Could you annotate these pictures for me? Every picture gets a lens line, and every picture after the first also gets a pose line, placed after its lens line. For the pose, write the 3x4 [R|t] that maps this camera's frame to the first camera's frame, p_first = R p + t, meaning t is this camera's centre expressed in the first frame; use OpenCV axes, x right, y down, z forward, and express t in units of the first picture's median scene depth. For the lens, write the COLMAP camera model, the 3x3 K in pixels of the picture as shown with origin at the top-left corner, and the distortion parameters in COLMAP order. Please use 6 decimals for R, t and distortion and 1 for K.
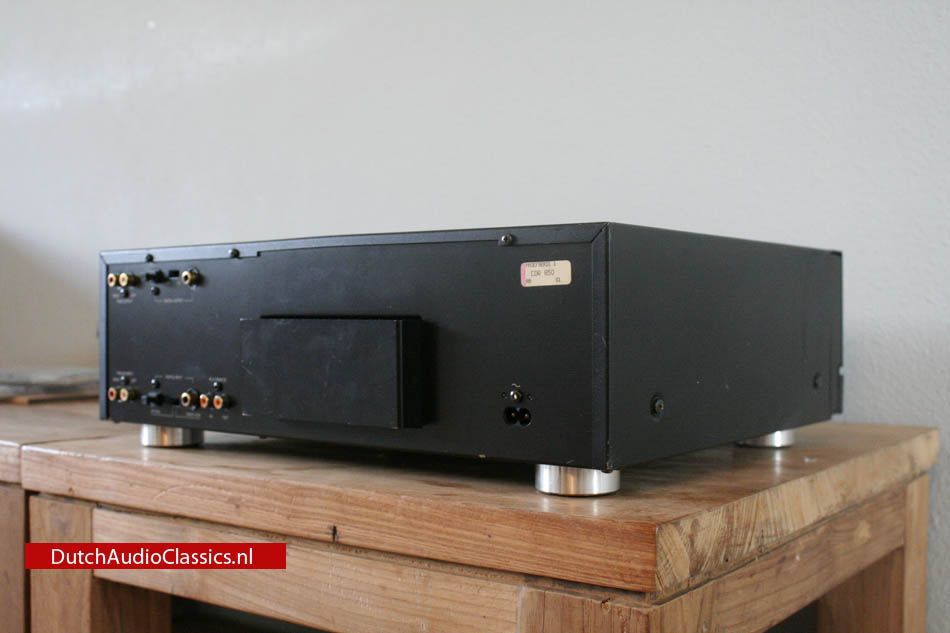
lens RADIAL K [[1112.9, 0, 475.0], [0, 1112.9, 316.5], [0, 0, 1]] dist [-0.084703, 0.028086]
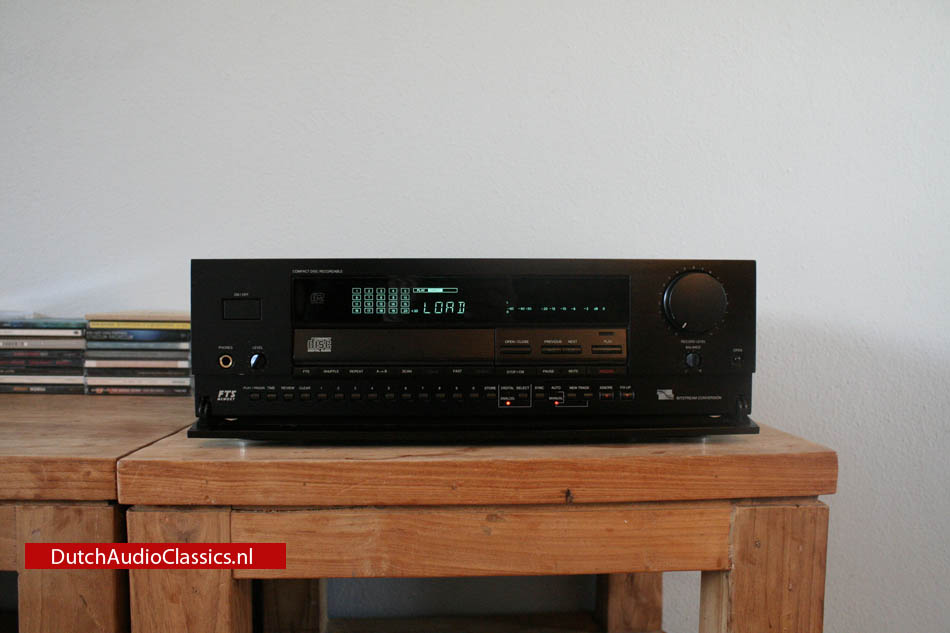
lens RADIAL K [[809.1, 0, 475.0], [0, 809.1, 316.5], [0, 0, 1]] dist [-0.158226, 0.127363]
pose [[0.784281, -0.008790, 0.620343, -0.769928], [0.004143, 0.999952, 0.008931, -0.014393], [-0.620392, -0.004434, 0.784280, 0.359673]]
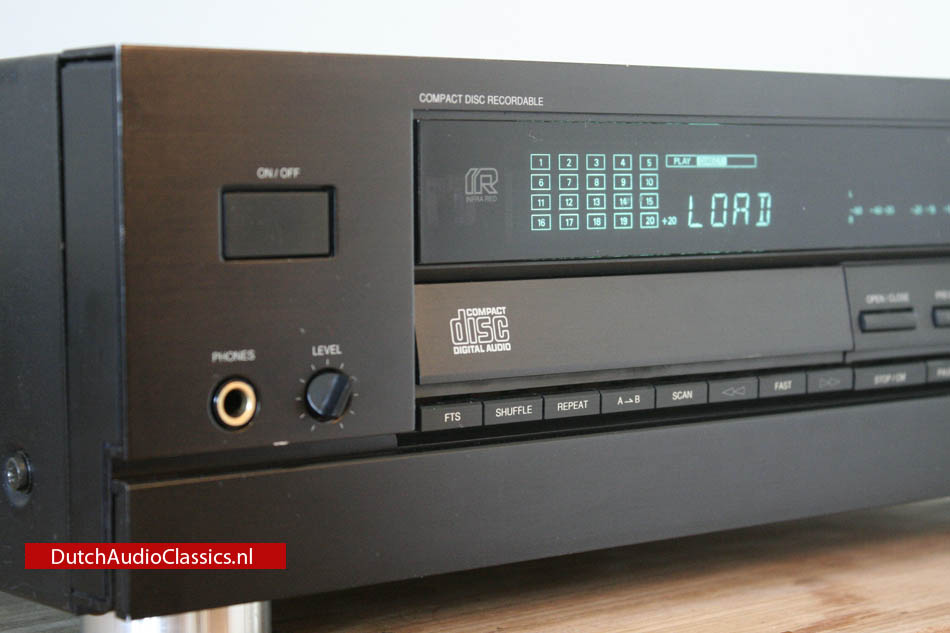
lens RADIAL K [[2084.8, 0, 475.0], [0, 2084.8, 316.5], [0, 0, 1]] dist [0.064764, -0.193875]
pose [[0.257136, -0.059522, 0.964541, -1.093642], [0.014195, 0.998226, 0.057816, -0.024517], [-0.966271, -0.001175, 0.257524, 1.039024]]
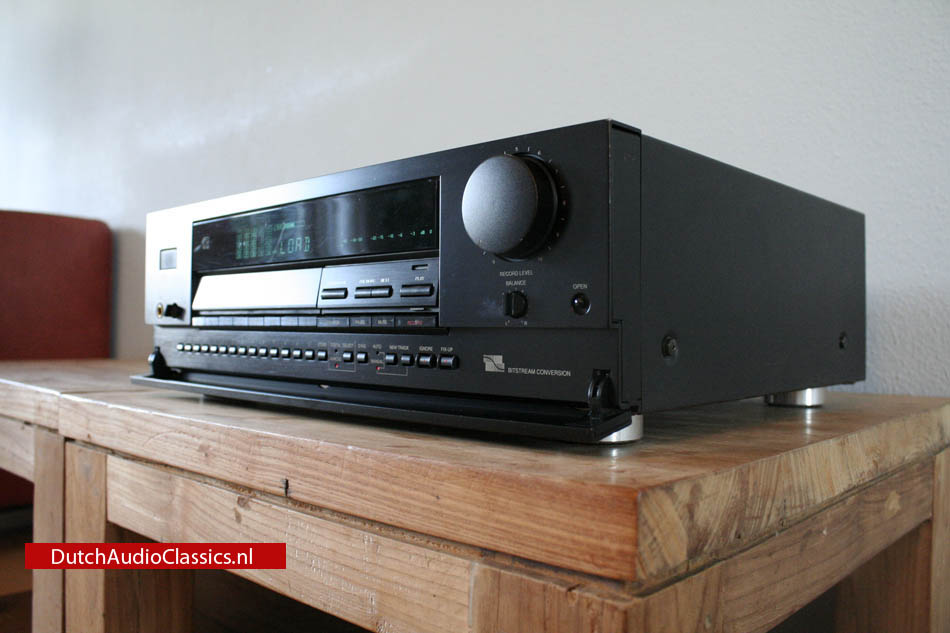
lens RADIAL K [[809.1, 0, 475.0], [0, 809.1, 316.5], [0, 0, 1]] dist [-0.158226, 0.127363]
pose [[0.993482, 0.008430, -0.113680, 0.094857], [-0.011135, 0.999669, -0.023179, 0.072146], [0.113447, 0.024294, 0.993247, 0.380903]]
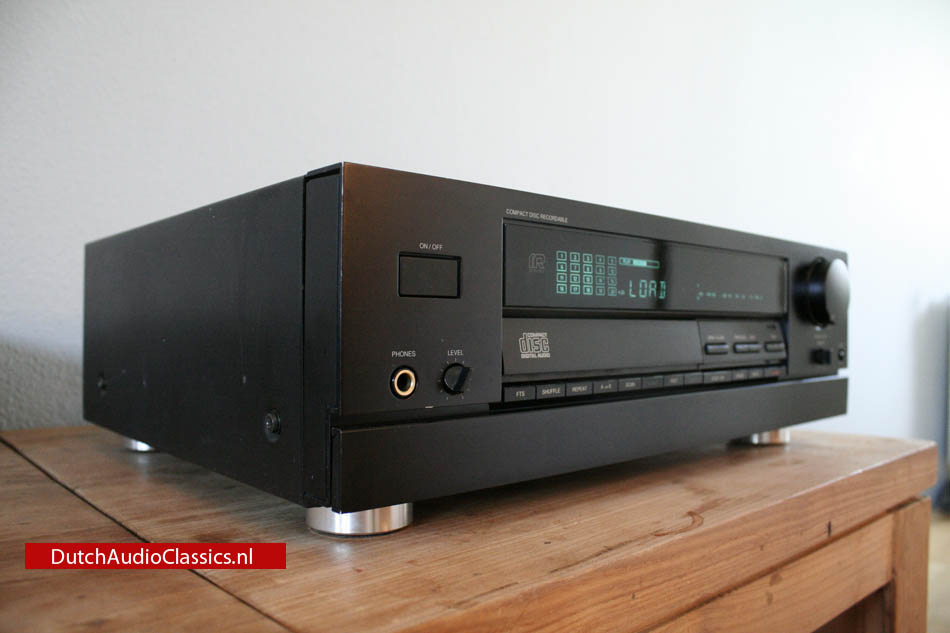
lens RADIAL K [[769.1, 0, 475.0], [0, 769.1, 316.5], [0, 0, 1]] dist [-0.166780, 0.126878]
pose [[0.204860, 0.011141, 0.978728, -0.838932], [-0.000010, 0.999935, -0.011380, 0.013930], [-0.978791, 0.002322, 0.204847, 1.177574]]
